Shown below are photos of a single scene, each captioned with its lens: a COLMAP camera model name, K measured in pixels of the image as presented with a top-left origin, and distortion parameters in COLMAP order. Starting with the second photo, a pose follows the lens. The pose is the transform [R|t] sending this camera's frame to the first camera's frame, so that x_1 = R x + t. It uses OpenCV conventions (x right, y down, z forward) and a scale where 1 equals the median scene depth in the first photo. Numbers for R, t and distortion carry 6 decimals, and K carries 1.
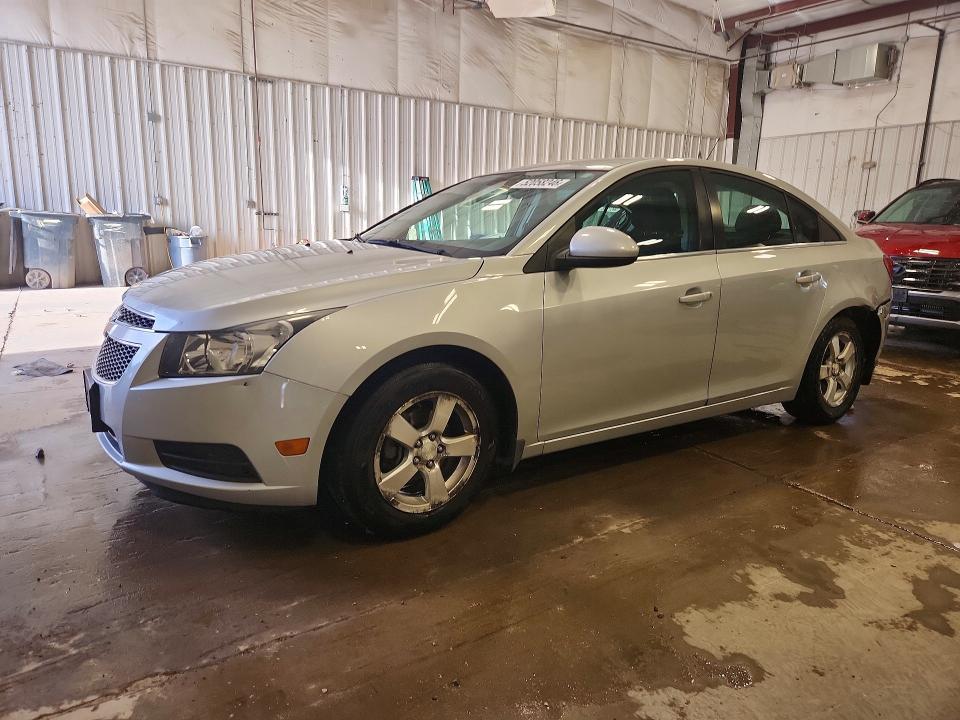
lens RADIAL K [[679.5, 0, 477.3], [0, 679.5, 362.0], [0, 0, 1]] dist [0.058385, -0.060675]
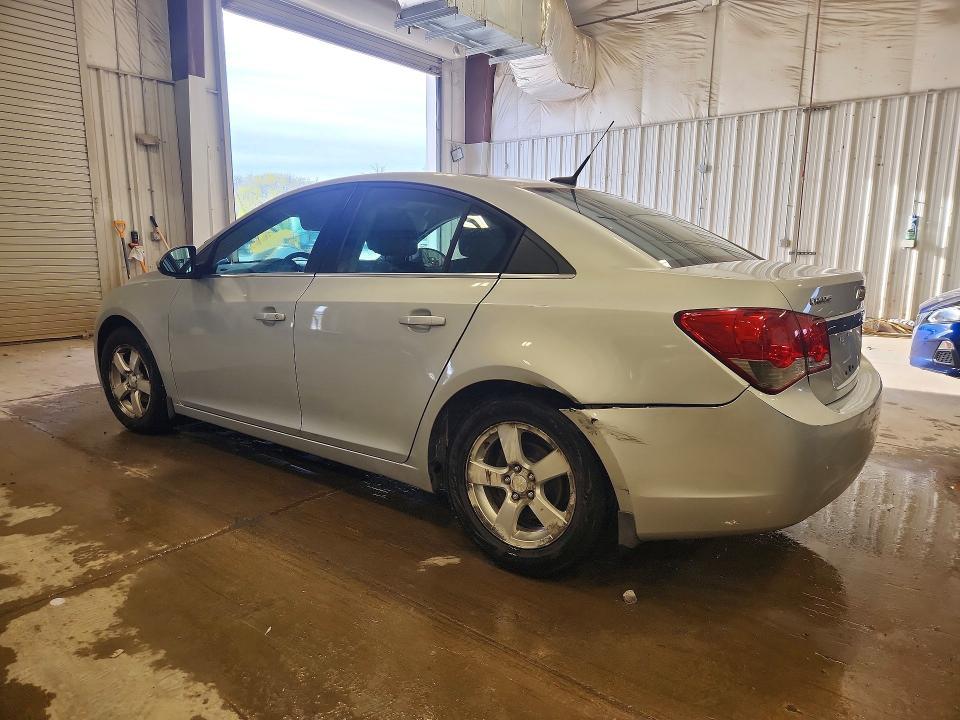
lens RADIAL K [[670.7, 0, 454.8], [0, 670.7, 359.9], [0, 0, 1]] dist [0.062607, -0.052174]
pose [[0.276017, 0.132887, -0.951922, 0.474807], [-0.201811, 0.976331, 0.077778, -0.058338], [0.939727, 0.170641, 0.296302, 0.341672]]
